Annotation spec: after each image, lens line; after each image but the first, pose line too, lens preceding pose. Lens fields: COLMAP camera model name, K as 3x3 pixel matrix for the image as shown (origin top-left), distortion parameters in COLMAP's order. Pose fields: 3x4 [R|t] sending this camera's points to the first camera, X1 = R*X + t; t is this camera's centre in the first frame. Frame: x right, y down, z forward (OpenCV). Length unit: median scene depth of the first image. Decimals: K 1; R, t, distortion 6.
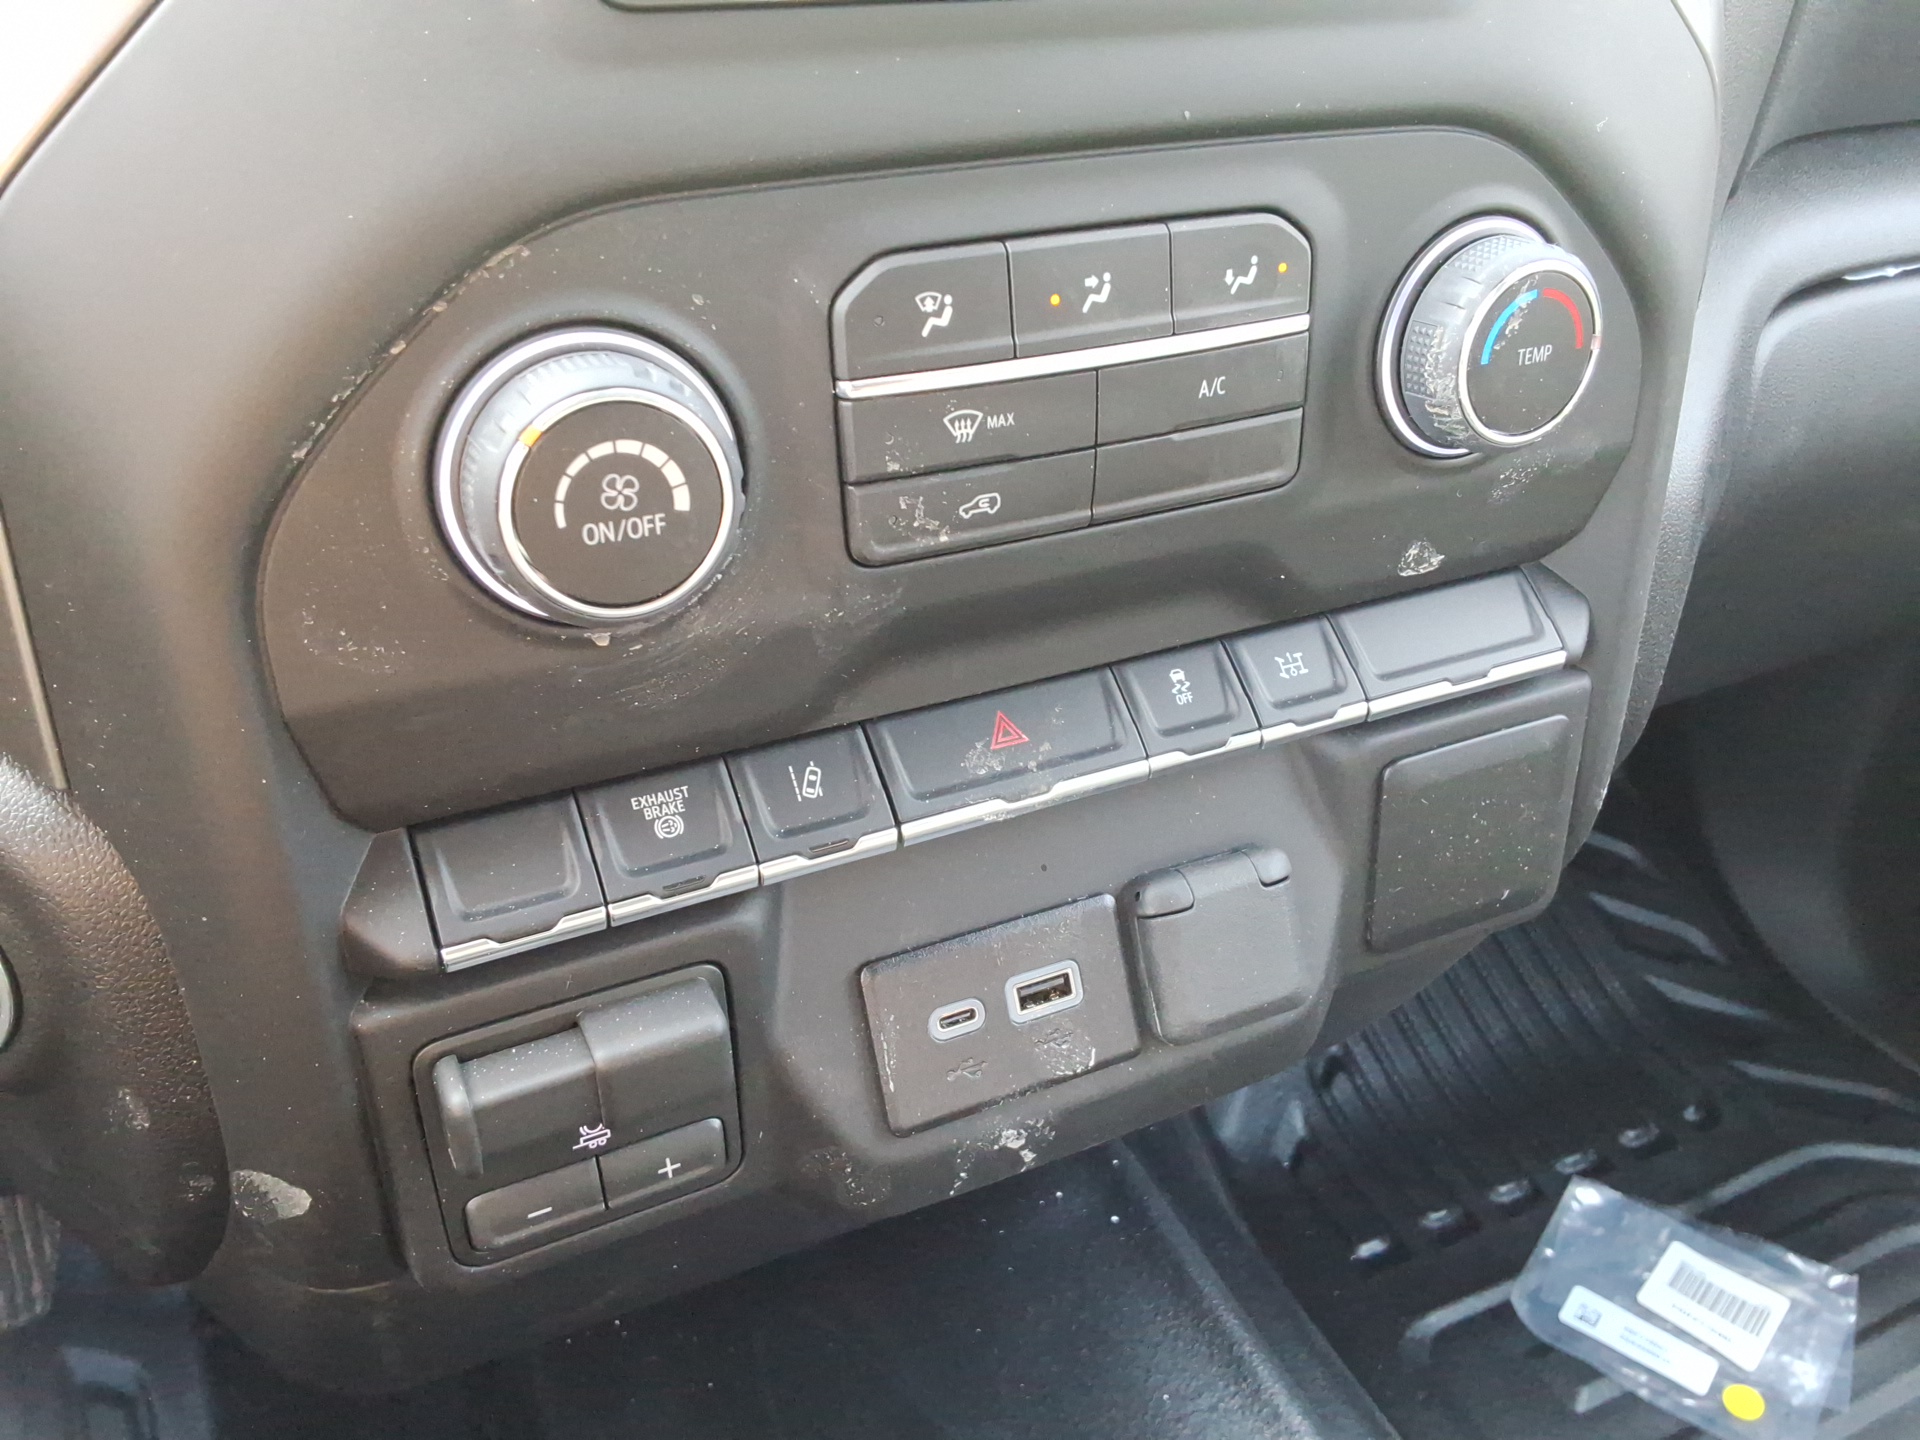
lens RADIAL K [[1534.8, 0, 957.3], [0, 1534.8, 708.5], [0, 0, 1]] dist [0.107022, -0.154926]
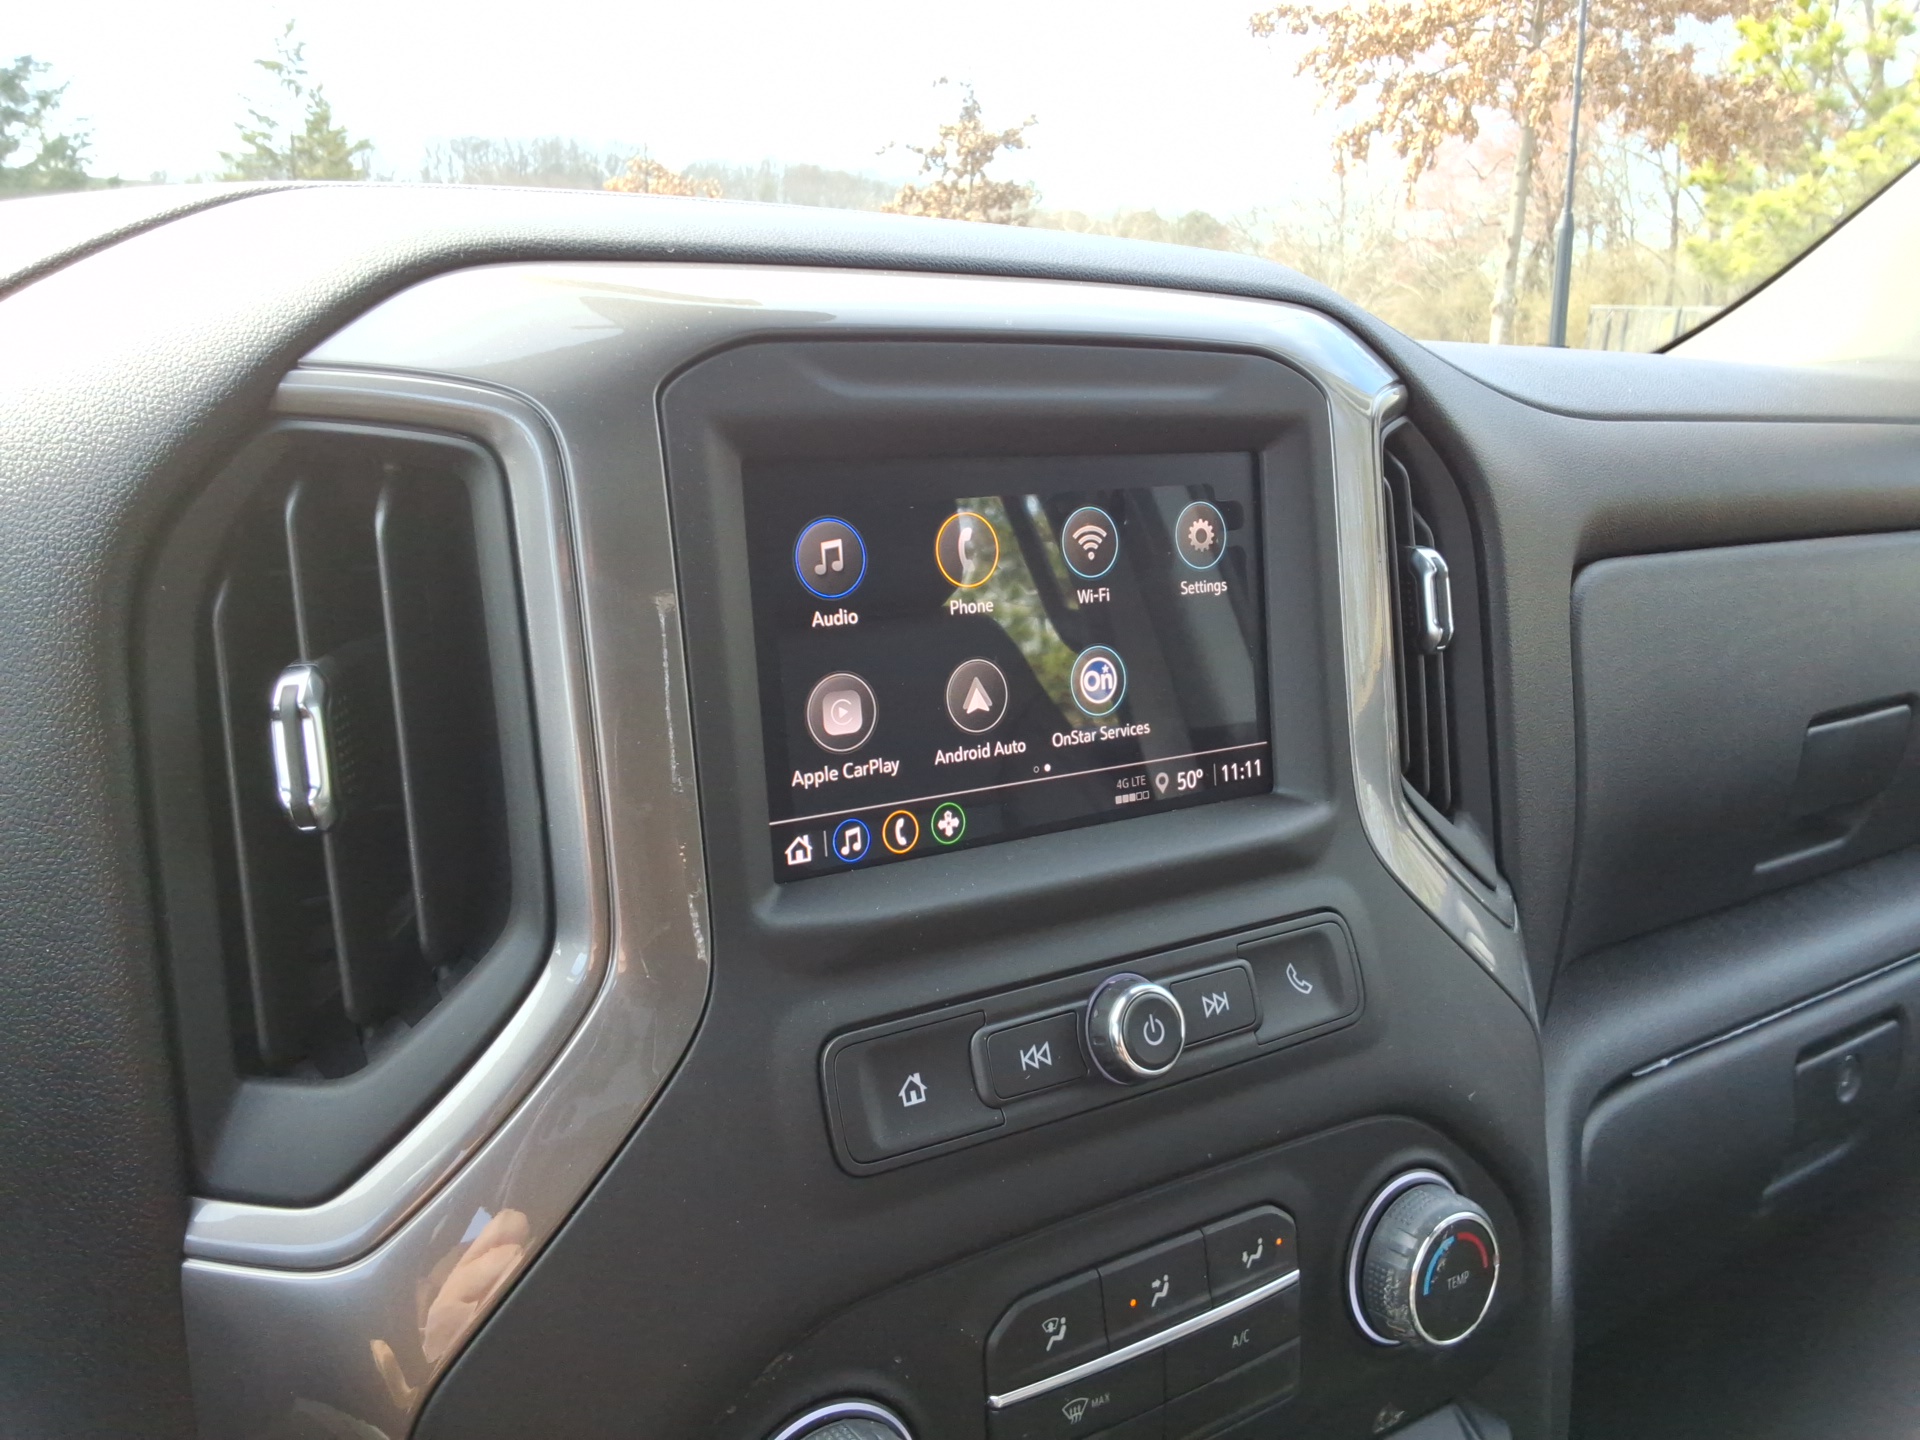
lens RADIAL K [[1534.8, 0, 963.2], [0, 1534.8, 710.7], [0, 0, 1]] dist [0.107022, -0.154926]
pose [[0.991192, -0.022758, 0.130462, -0.241126], [0.062060, 0.950081, -0.305769, -0.335501], [-0.116991, 0.311173, 0.943125, -0.418124]]
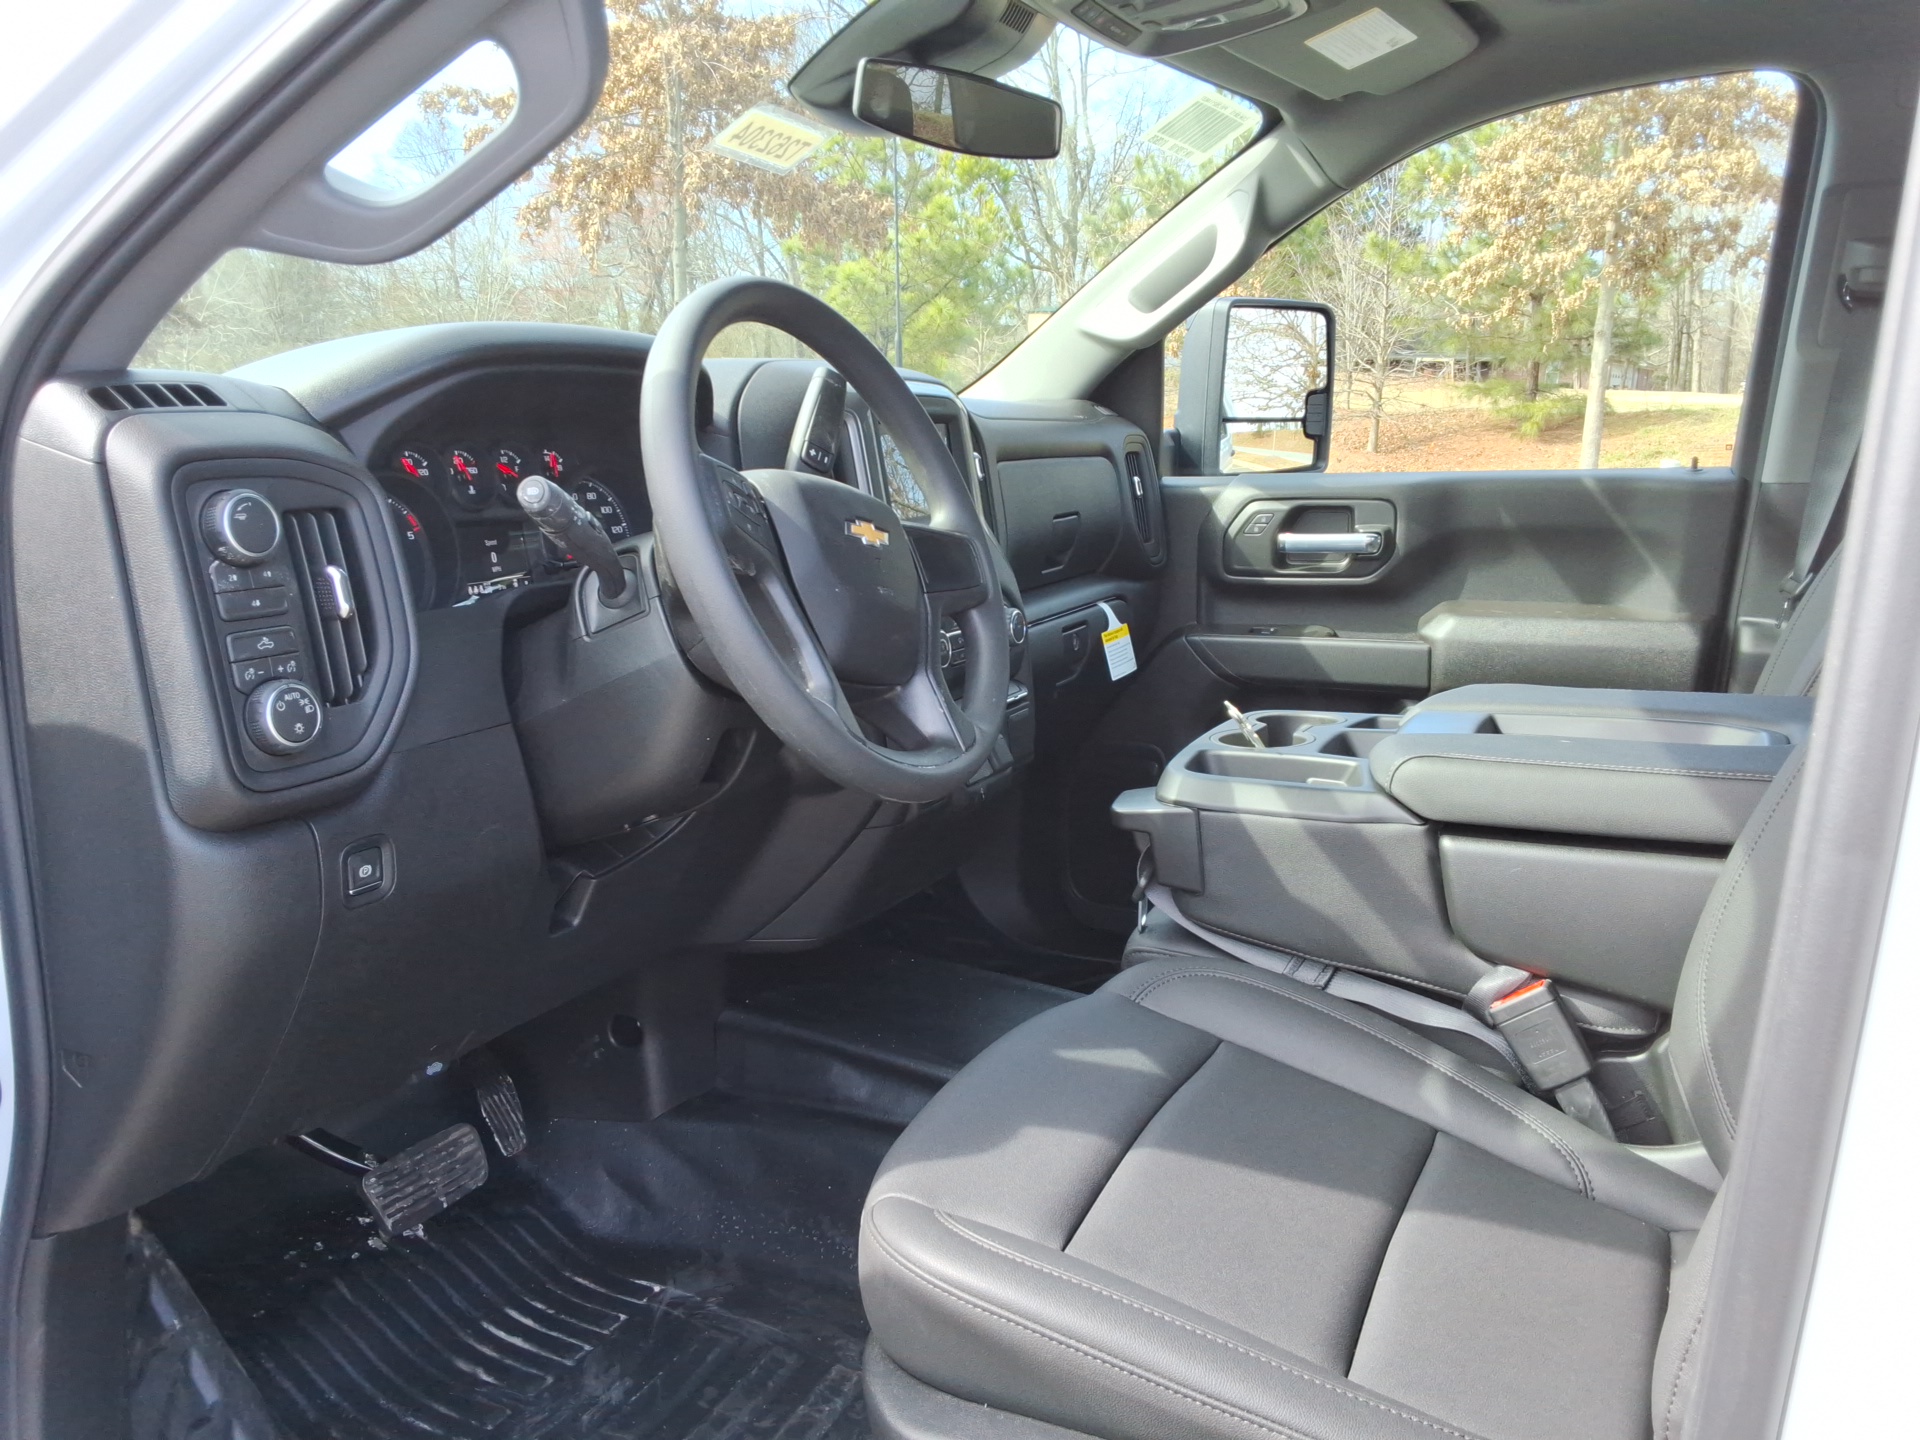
lens RADIAL K [[1534.8, 0, 957.1], [0, 1534.8, 704.3], [0, 0, 1]] dist [0.107022, -0.154926]
pose [[0.787527, -0.129074, 0.602613, -3.485484], [0.328006, 0.915607, -0.232542, 1.369821], [-0.521741, 0.380794, 0.763402, -3.263037]]
